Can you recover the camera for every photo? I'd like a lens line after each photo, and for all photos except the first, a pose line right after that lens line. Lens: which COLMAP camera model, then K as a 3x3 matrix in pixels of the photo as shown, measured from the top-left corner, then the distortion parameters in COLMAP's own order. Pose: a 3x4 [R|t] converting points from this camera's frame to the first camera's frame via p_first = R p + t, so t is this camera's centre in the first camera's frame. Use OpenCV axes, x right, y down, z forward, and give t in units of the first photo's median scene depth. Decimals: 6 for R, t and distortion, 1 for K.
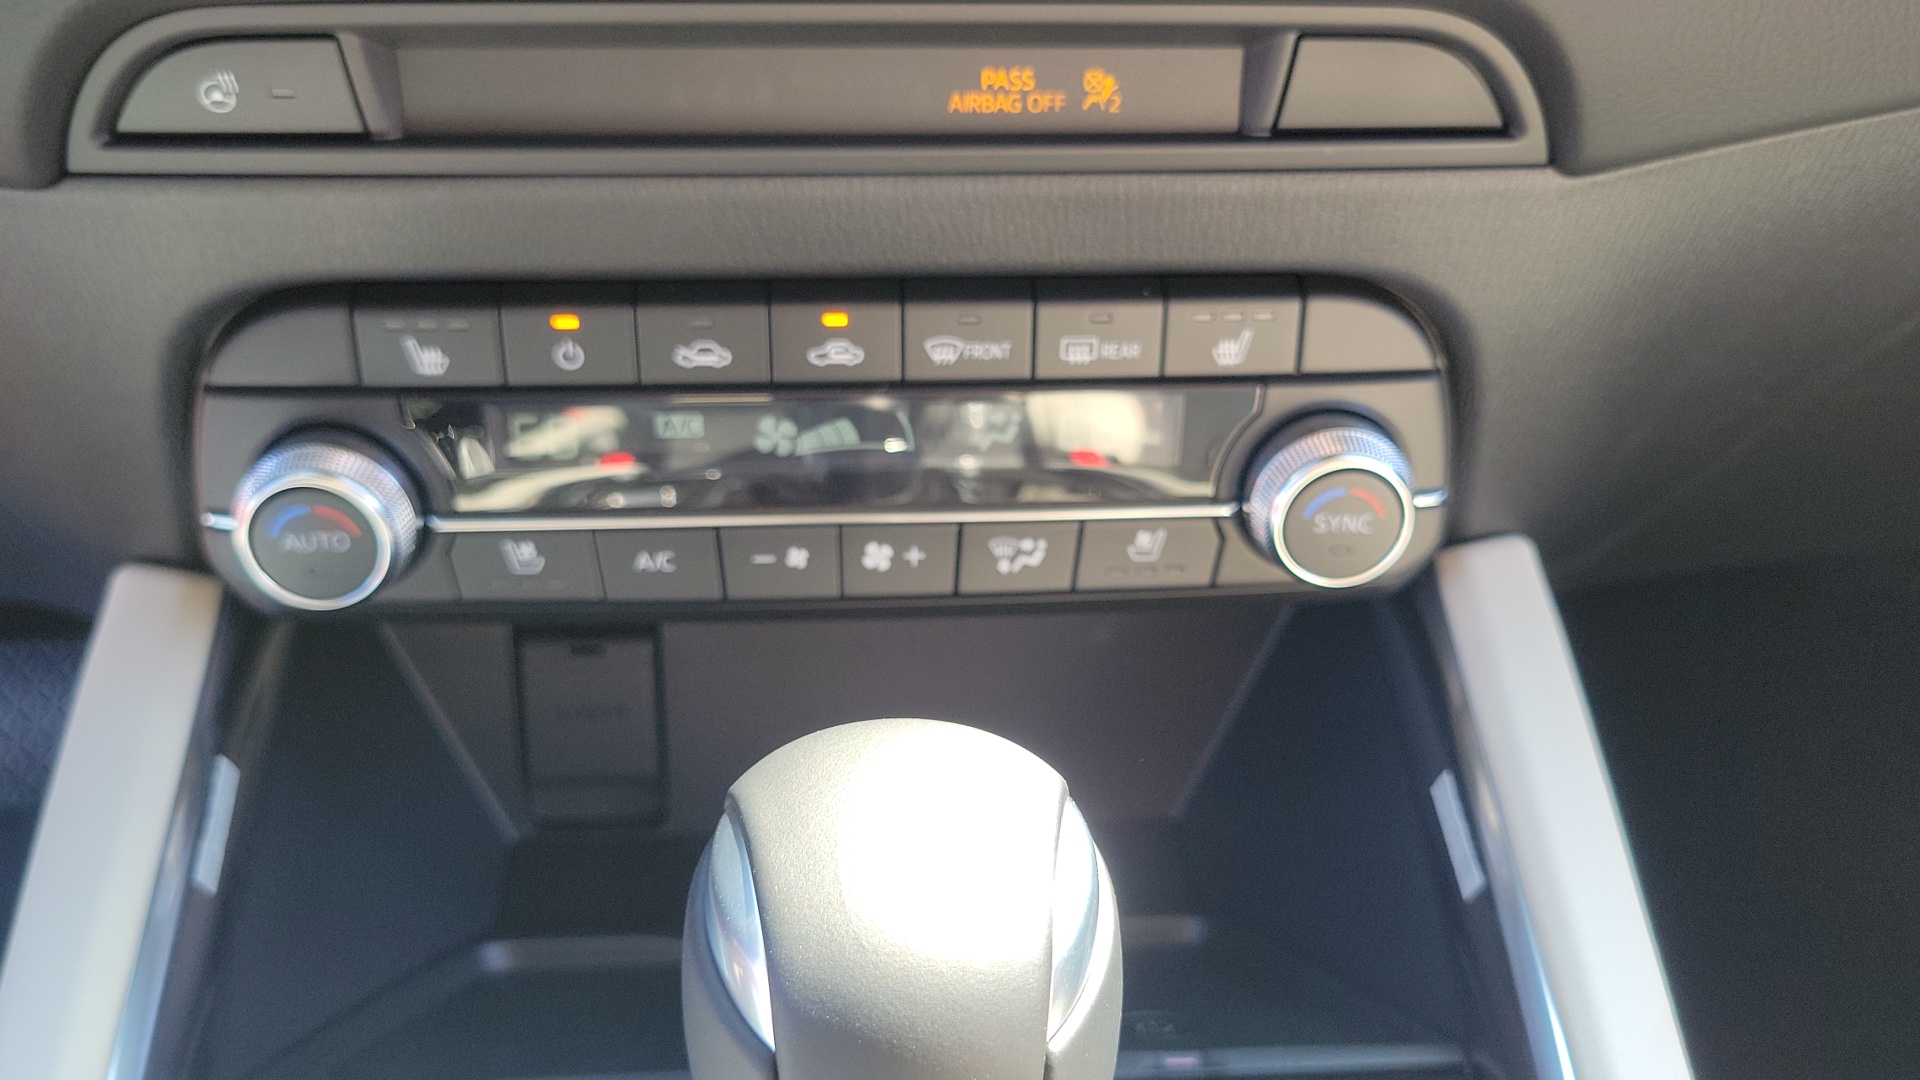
lens RADIAL K [[1759.4, 0, 990.4], [0, 1759.4, 545.1], [0, 0, 1]] dist [-0.030059, 0.000000]
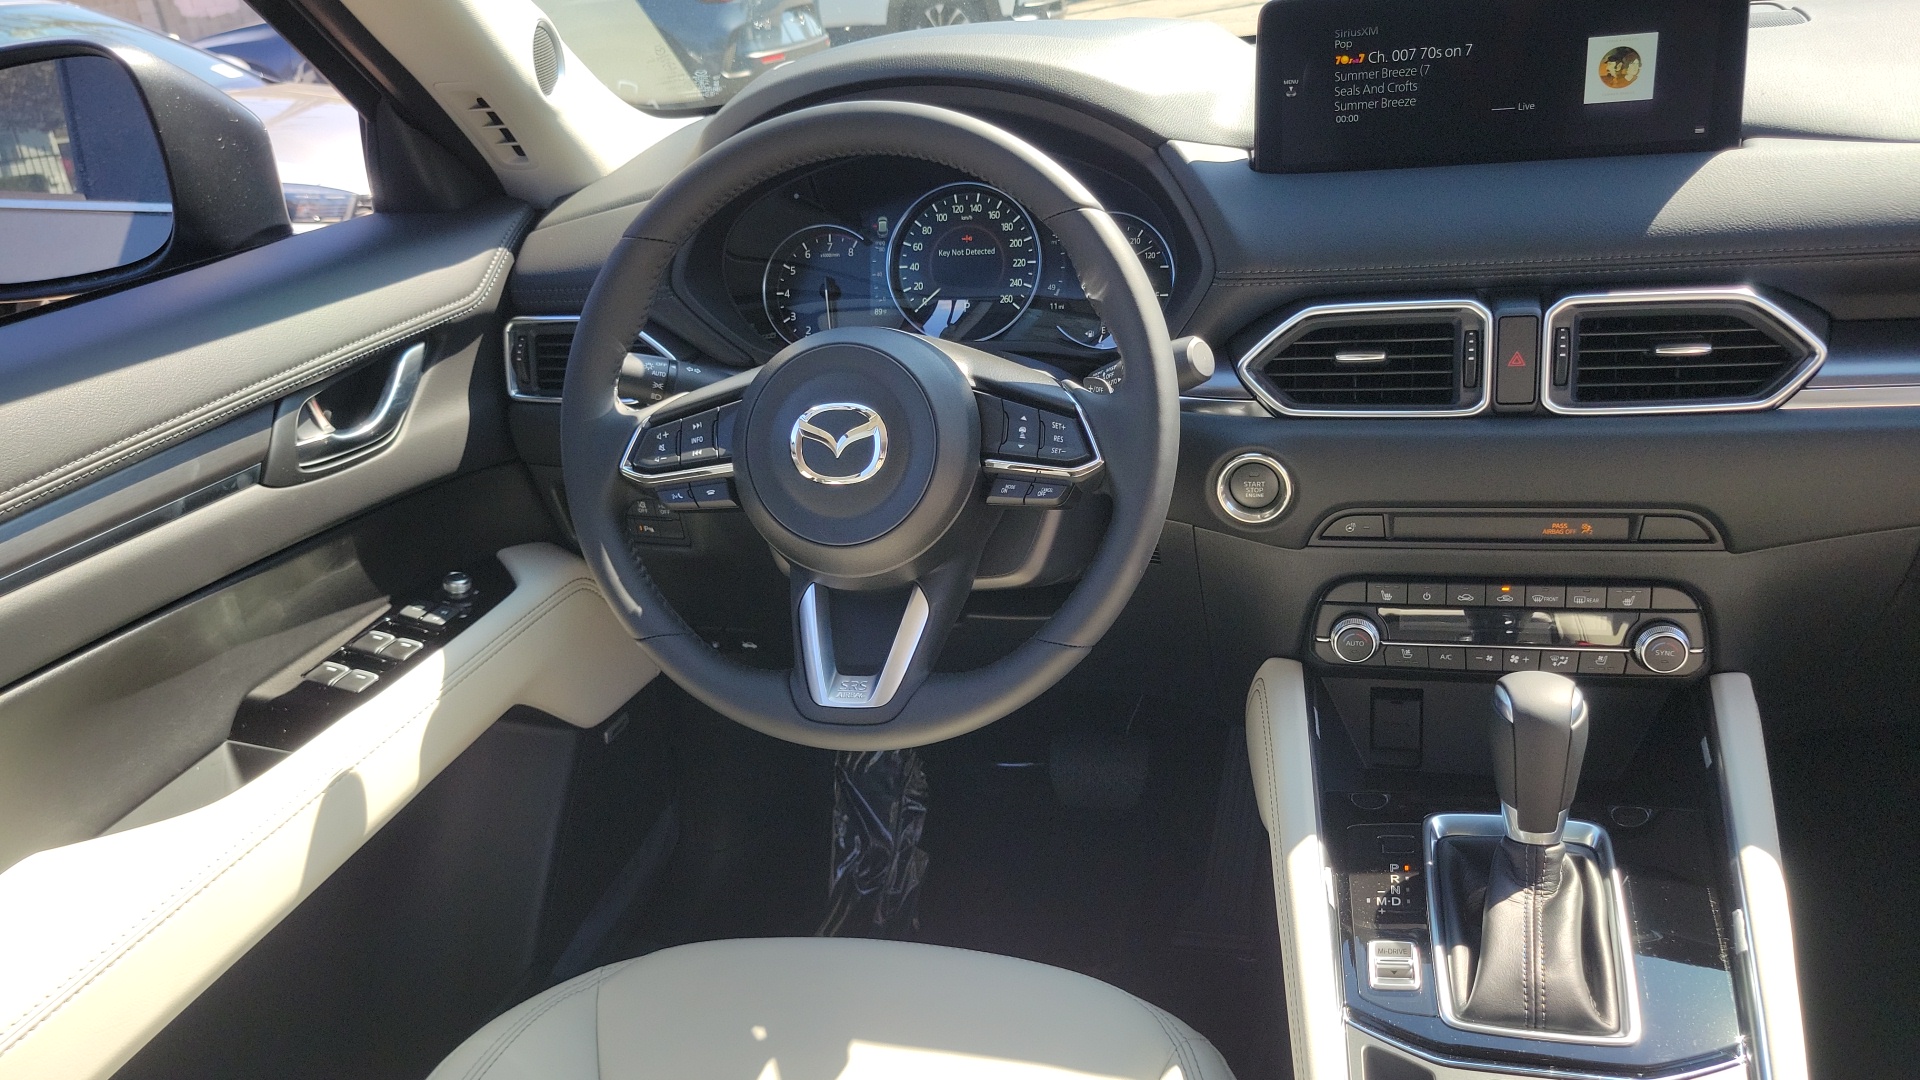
lens RADIAL K [[1487.2, 0, 957.9], [0, 1487.2, 557.1], [0, 0, 1]] dist [0.030255, -0.018723]
pose [[0.940277, 0.020383, -0.339800, -0.103879], [-0.082230, 0.982245, -0.168622, 0.406474], [0.330329, 0.186494, 0.925258, -2.161379]]
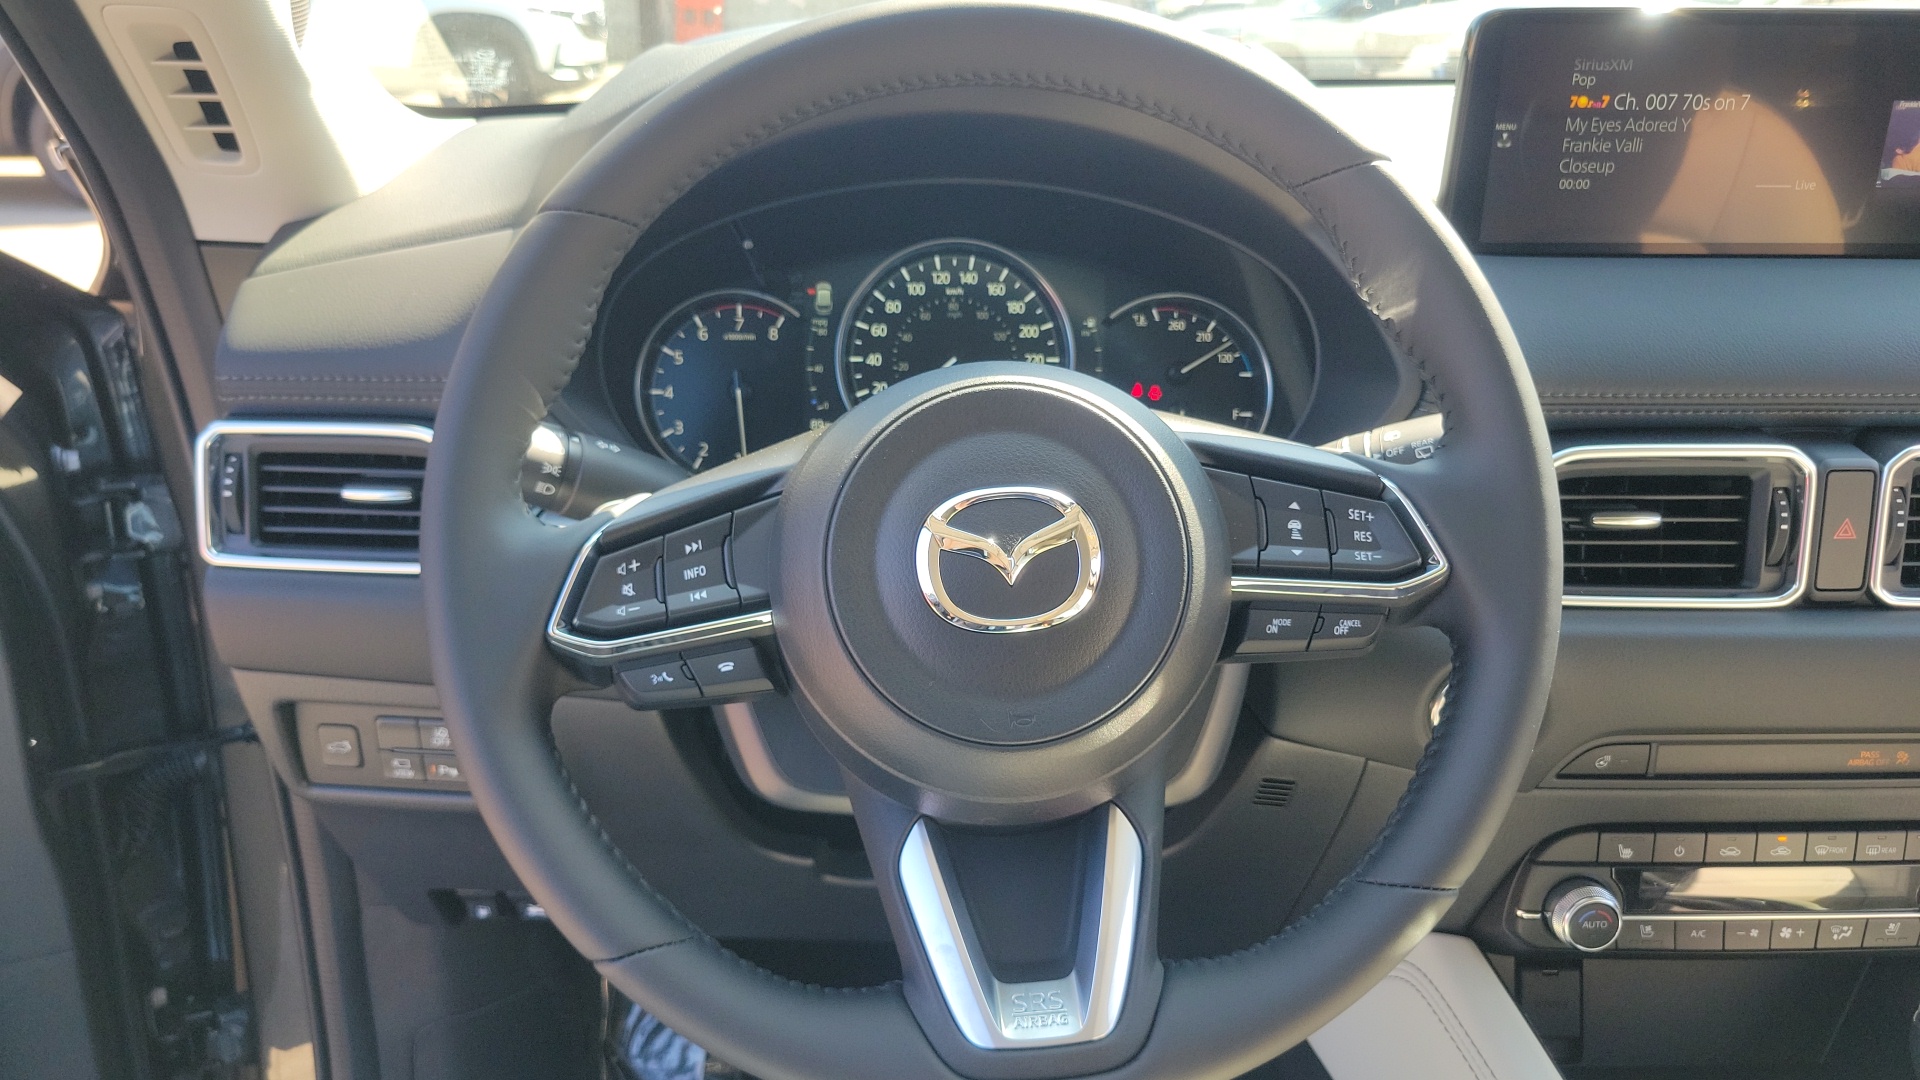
lens RADIAL K [[1487.2, 0, 940.5], [0, 1487.2, 530.2], [0, 0, 1]] dist [0.030255, -0.018723]
pose [[0.999455, -0.000634, -0.033004, -1.236559], [-0.007494, 0.969354, -0.245553, -0.015719], [0.032149, 0.245667, 0.968821, -1.274599]]
